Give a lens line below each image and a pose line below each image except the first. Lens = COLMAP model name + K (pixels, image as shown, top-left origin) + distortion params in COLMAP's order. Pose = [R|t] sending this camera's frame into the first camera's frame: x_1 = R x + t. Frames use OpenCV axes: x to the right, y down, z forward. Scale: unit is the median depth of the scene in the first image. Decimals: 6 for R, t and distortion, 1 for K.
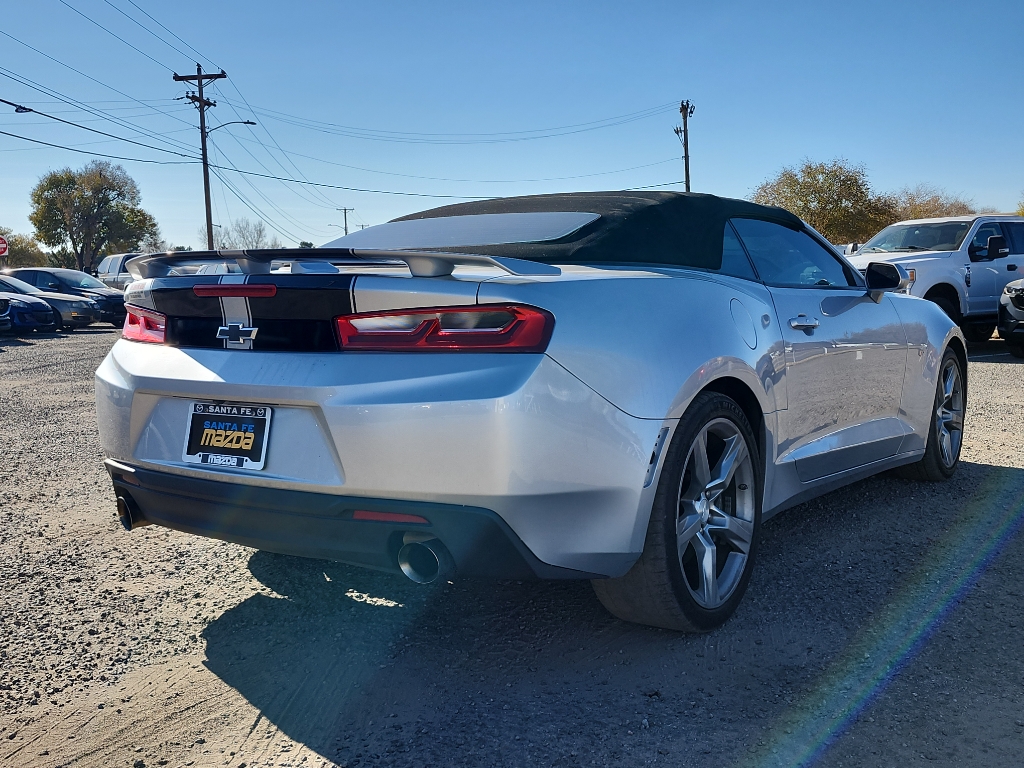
lens RADIAL K [[1075.2, 0, 512.0], [0, 1075.2, 384.0], [0, 0, 1]] dist [0.160916, -0.299738]
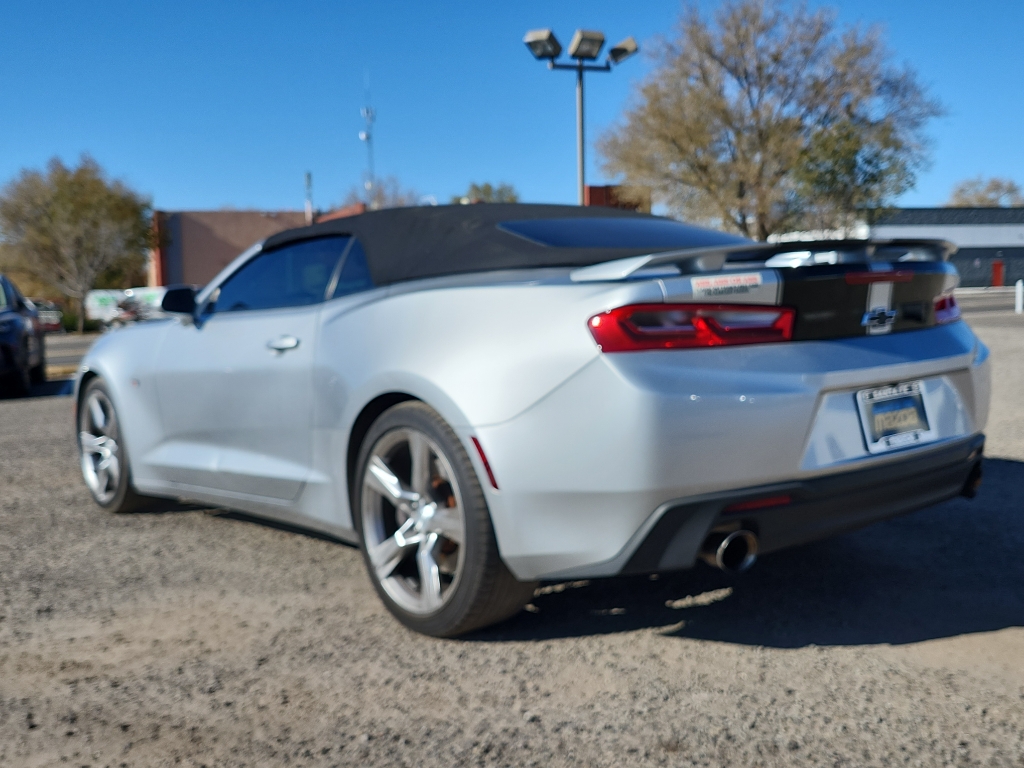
lens RADIAL K [[1075.2, 0, 512.0], [0, 1075.2, 384.0], [0, 0, 1]] dist [0.160916, -0.299738]
pose [[0.275492, -0.085600, 0.957485, -1.341584], [0.132543, 0.989897, 0.050361, -0.082834], [-0.952122, 0.113034, 0.284054, 1.034924]]
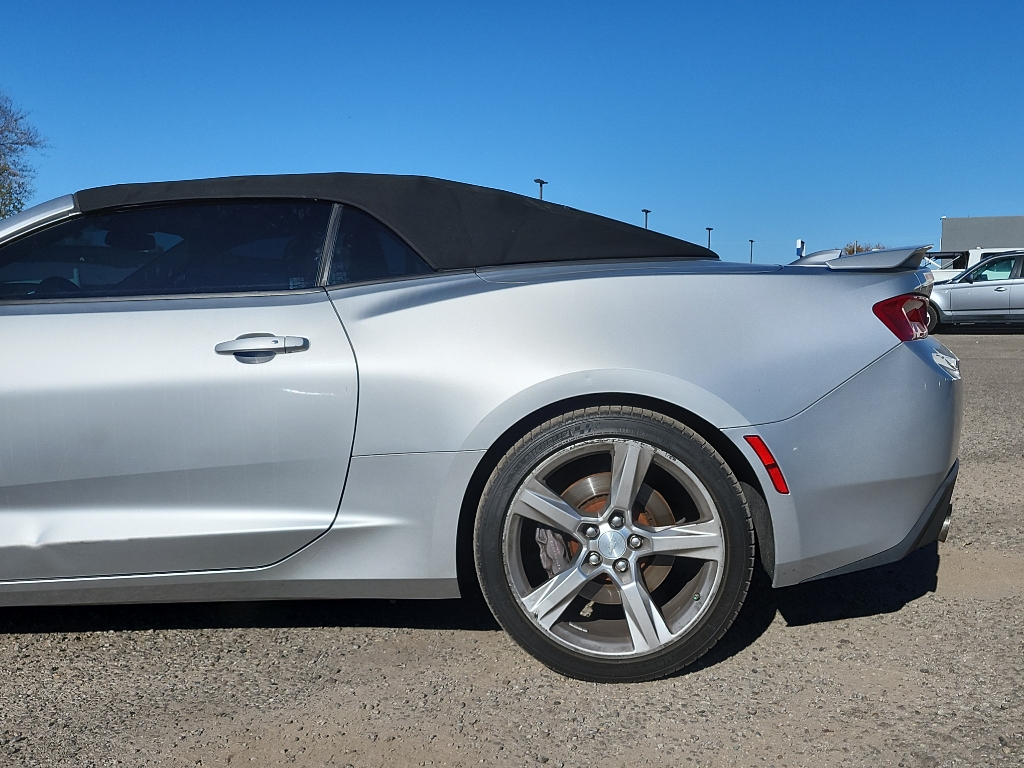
lens RADIAL K [[1075.2, 0, 512.0], [0, 1075.2, 384.0], [0, 0, 1]] dist [0.160916, -0.299738]
pose [[-0.515534, -0.051194, 0.855338, -1.065436], [0.099314, 0.987916, 0.118989, -0.161705], [-0.851094, 0.146290, -0.504220, 1.986651]]
